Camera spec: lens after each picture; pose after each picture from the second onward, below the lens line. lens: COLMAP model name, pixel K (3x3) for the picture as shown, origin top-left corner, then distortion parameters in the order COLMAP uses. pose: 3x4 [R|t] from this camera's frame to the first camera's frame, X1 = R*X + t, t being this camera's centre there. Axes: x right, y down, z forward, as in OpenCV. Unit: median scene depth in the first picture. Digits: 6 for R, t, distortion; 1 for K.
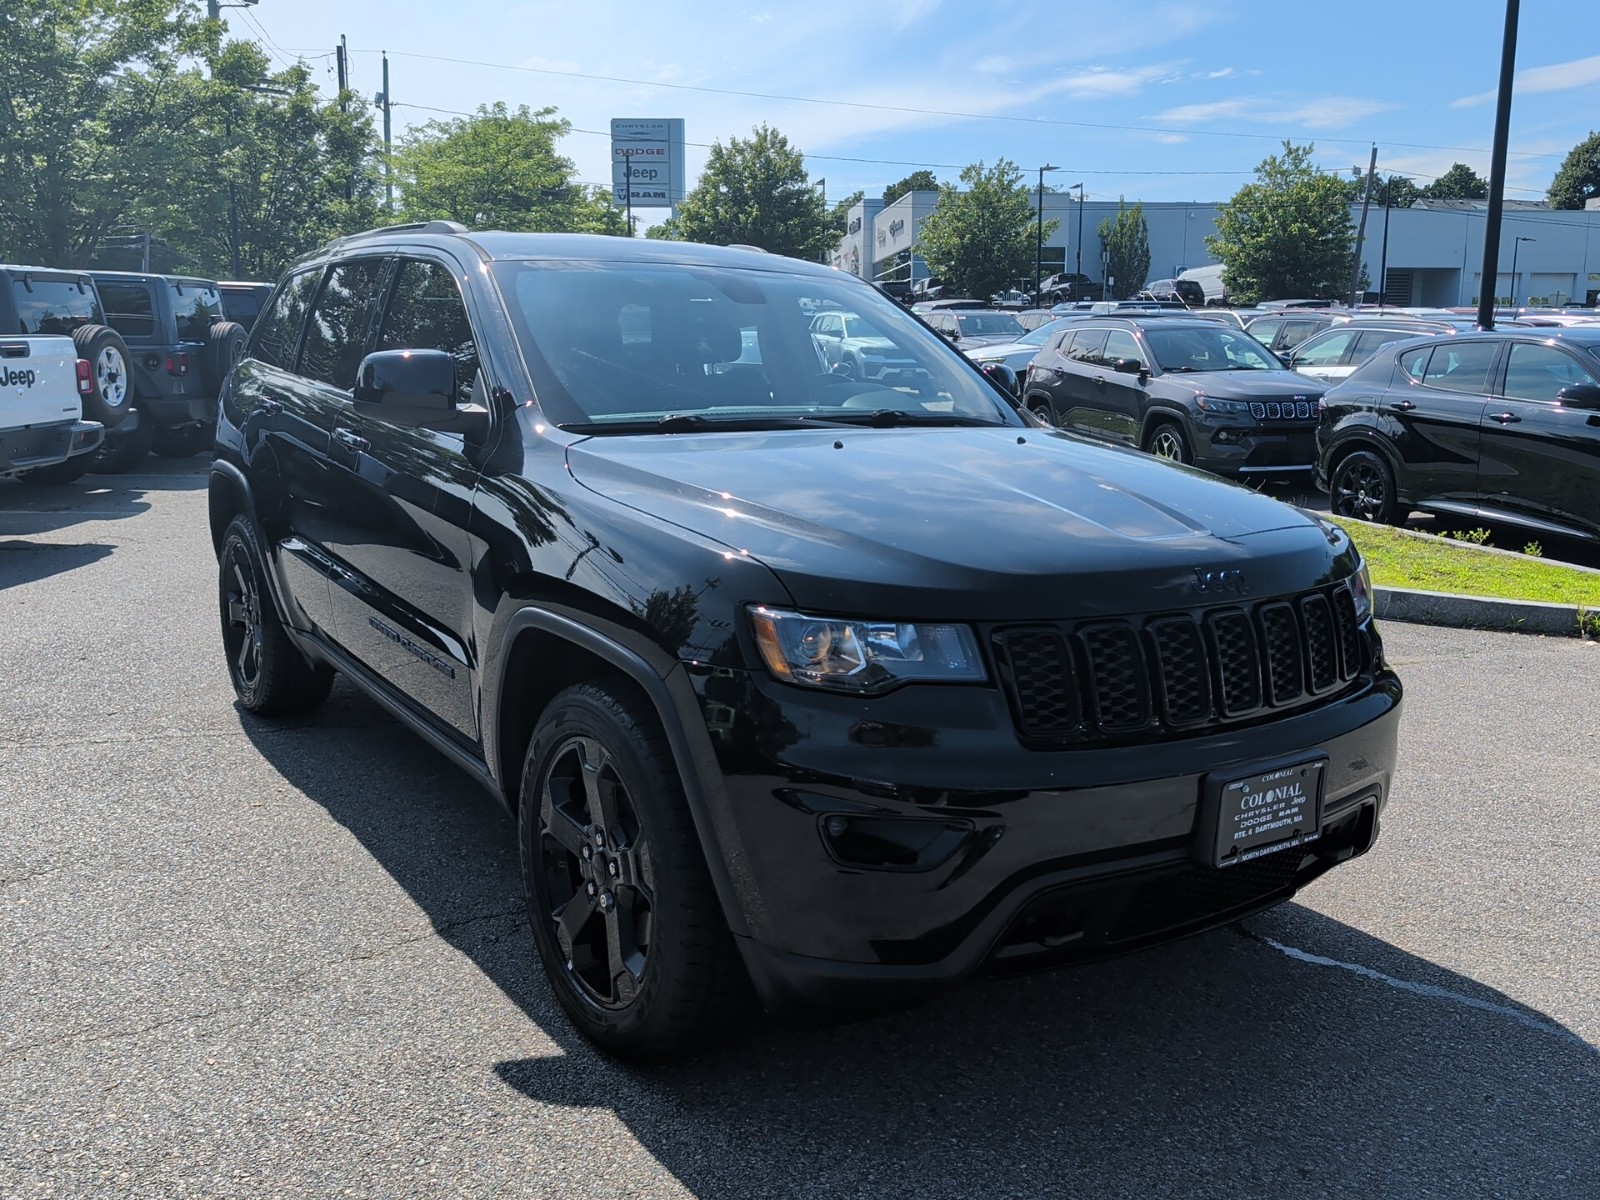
lens RADIAL K [[1355.3, 0, 808.3], [0, 1355.3, 604.0], [0, 0, 1]] dist [0.015396, -0.015170]
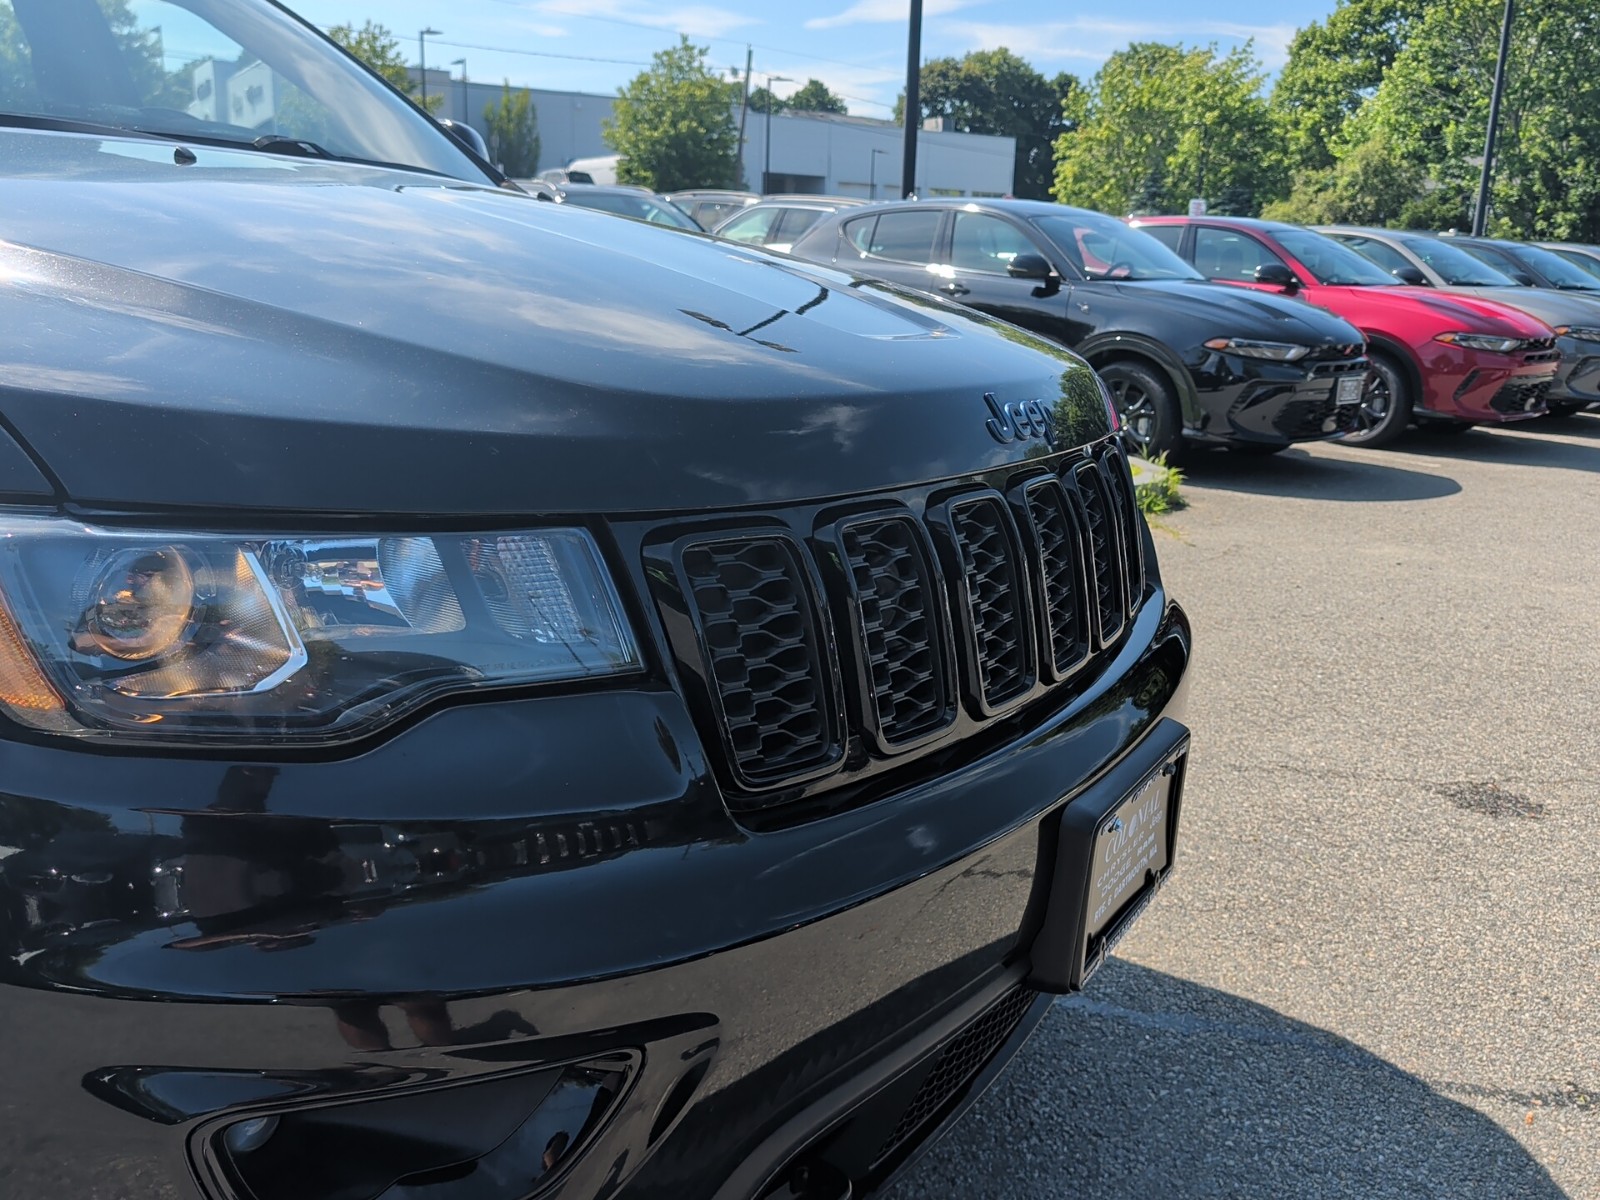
lens RADIAL K [[1355.3, 0, 808.3], [0, 1355.3, 604.0], [0, 0, 1]] dist [0.015396, -0.015170]
pose [[0.907403, -0.076371, 0.413265, 0.014809], [0.047133, 0.995639, 0.080504, 0.008132], [-0.417611, -0.053571, 0.907045, 0.573633]]
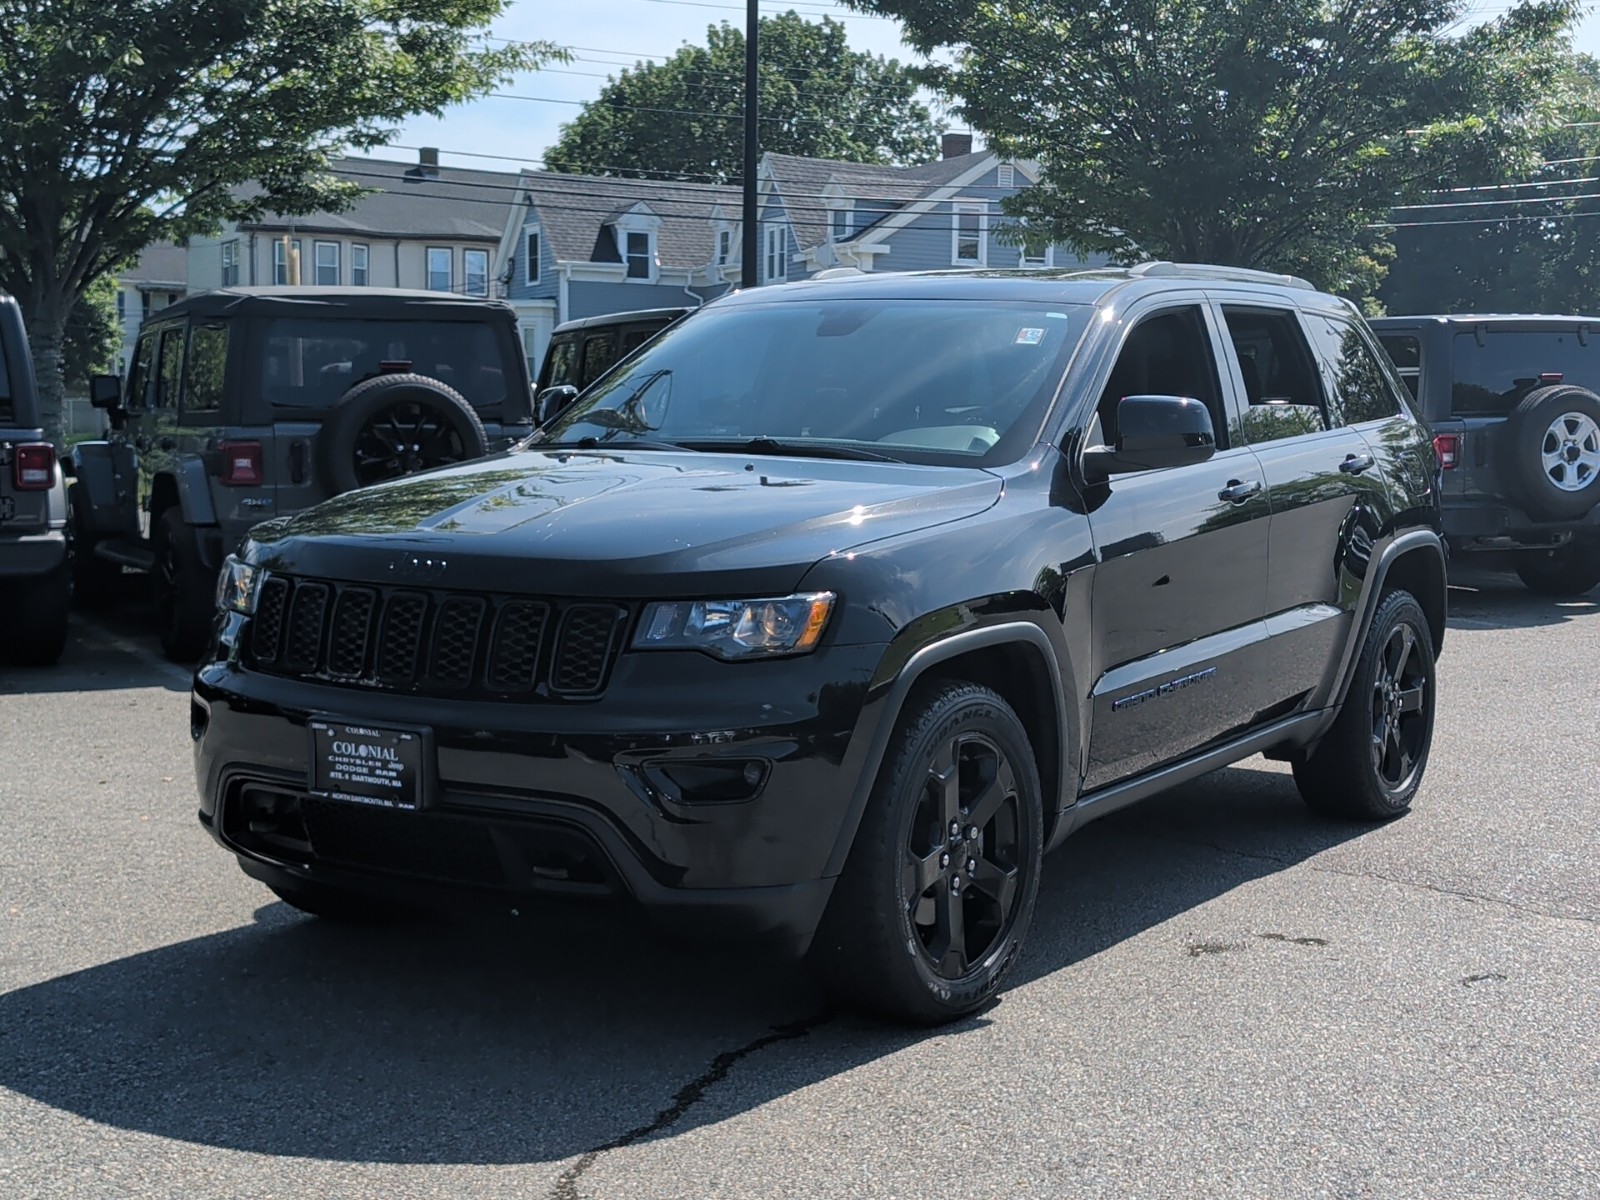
lens RADIAL K [[2301.0, 0, 800.0], [0, 2301.0, 600.0], [0, 0, 1]] dist [0.211603, -0.777956]
pose [[0.372132, 0.065371, -0.925875, 2.211351], [-0.175562, 0.984468, -0.001054, -0.043312], [0.911425, 0.162941, 0.377828, 0.567549]]
